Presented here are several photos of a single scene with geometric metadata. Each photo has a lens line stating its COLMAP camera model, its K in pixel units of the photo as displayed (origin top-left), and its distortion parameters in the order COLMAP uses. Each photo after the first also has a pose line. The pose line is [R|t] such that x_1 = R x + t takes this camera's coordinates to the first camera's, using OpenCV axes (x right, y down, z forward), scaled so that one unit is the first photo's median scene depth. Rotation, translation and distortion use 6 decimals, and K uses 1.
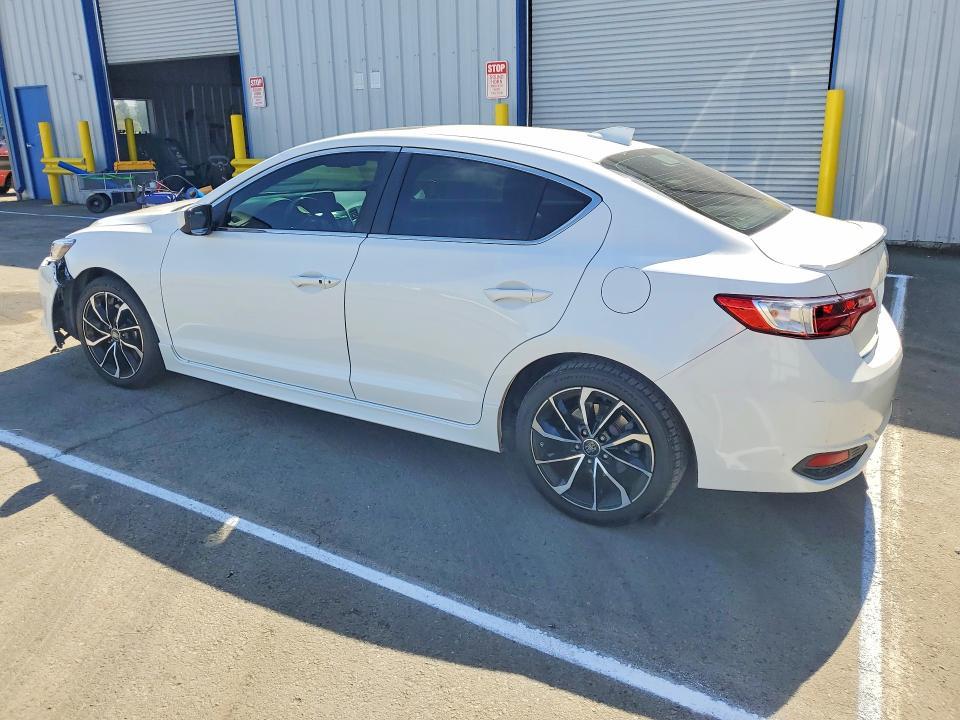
lens RADIAL K [[773.3, 0, 480.0], [0, 773.3, 360.0], [0, 0, 1]] dist [-0.007196, -0.003093]
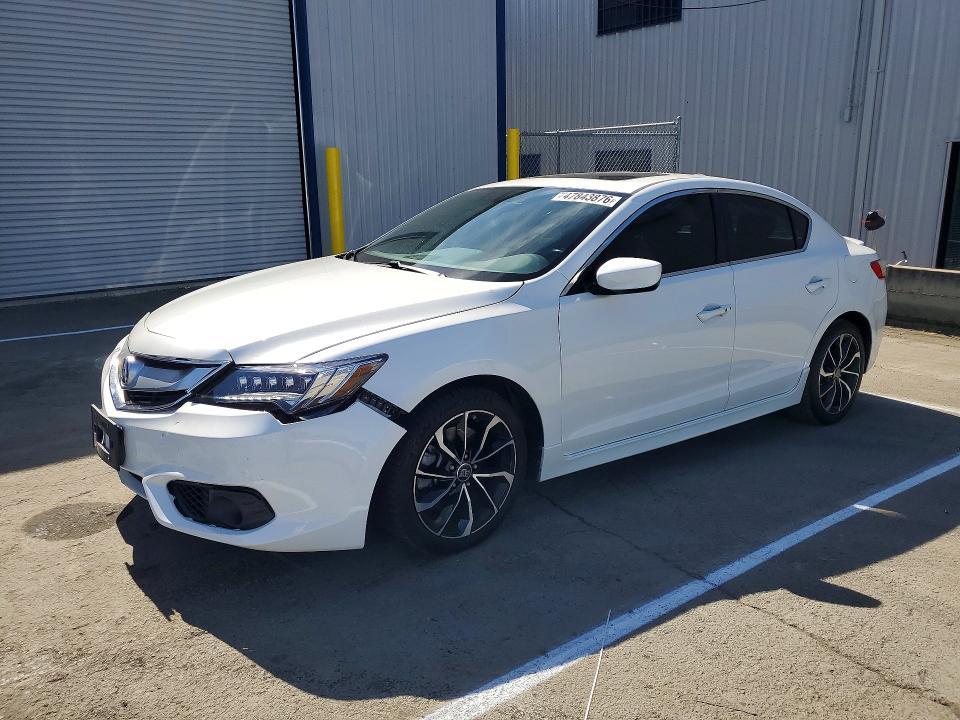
lens RADIAL K [[773.3, 0, 480.0], [0, 773.3, 360.0], [0, 0, 1]] dist [-0.007196, -0.003093]
pose [[0.364750, -0.212105, 0.906625, -1.122244], [0.272868, 0.955307, 0.113715, -0.211980], [-0.890225, 0.205912, 0.406325, 0.727921]]
